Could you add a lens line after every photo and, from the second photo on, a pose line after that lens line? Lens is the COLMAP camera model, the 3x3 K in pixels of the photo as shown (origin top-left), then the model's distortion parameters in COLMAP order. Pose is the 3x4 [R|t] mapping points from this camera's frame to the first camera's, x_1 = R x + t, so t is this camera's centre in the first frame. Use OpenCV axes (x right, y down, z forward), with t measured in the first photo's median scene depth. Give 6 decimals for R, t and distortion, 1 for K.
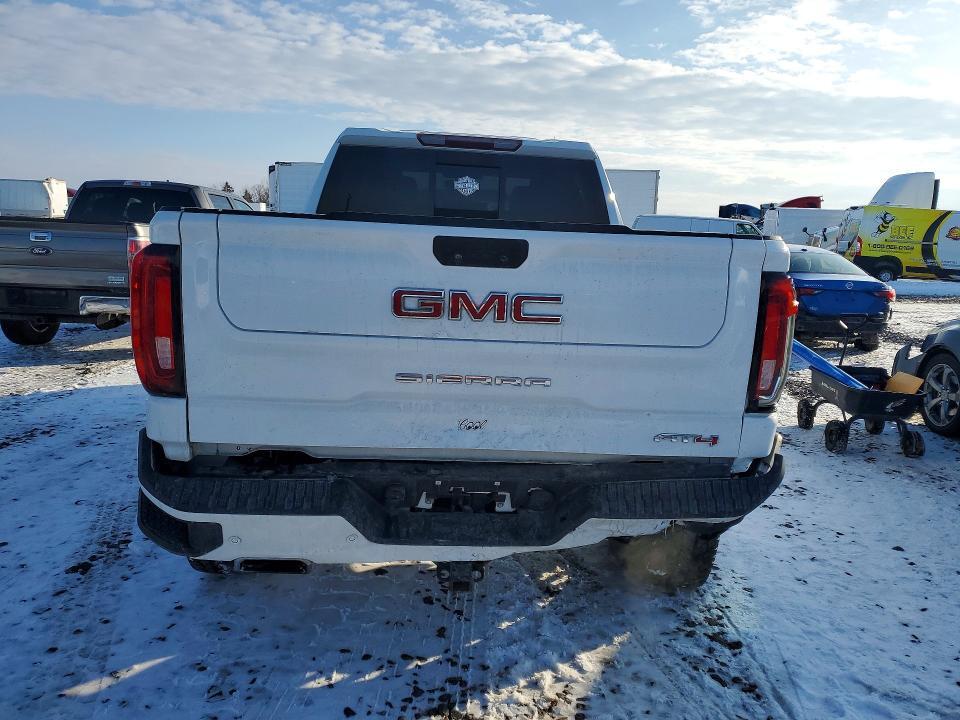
lens RADIAL K [[789.0, 0, 480.0], [0, 789.0, 360.0], [0, 0, 1]] dist [0.037092, -0.003281]
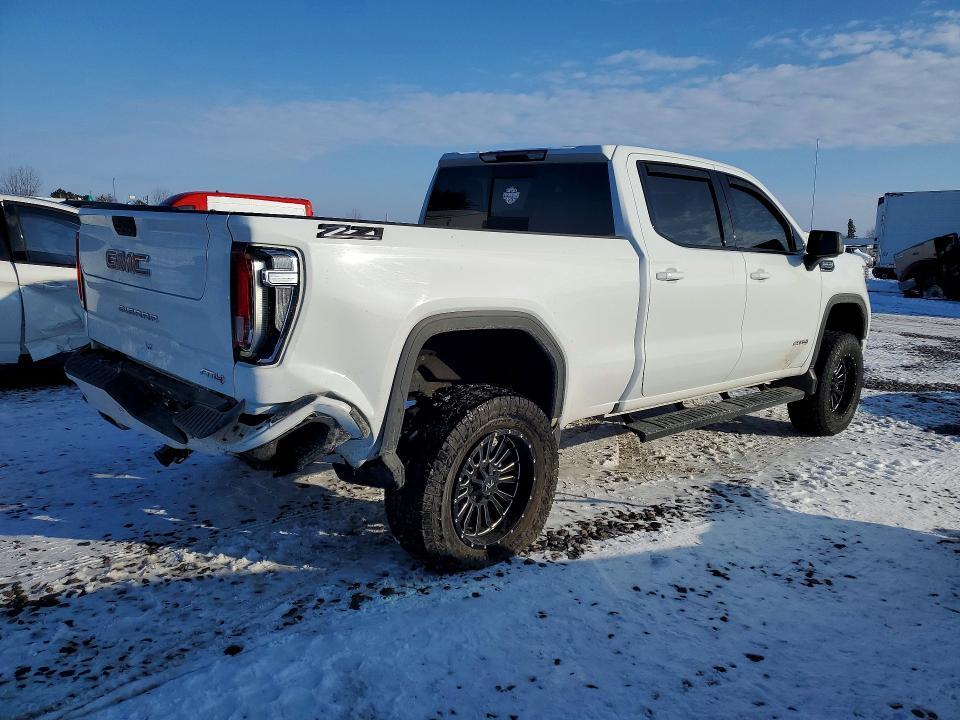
lens RADIAL K [[780.2, 0, 480.0], [0, 780.2, 360.0], [0, 0, 1]] dist [0.017107, 0.005127]
pose [[0.623981, 0.111457, -0.773450, 0.751695], [-0.150642, 0.988367, 0.020896, -0.008306], [0.766782, 0.103476, 0.633513, 0.273094]]
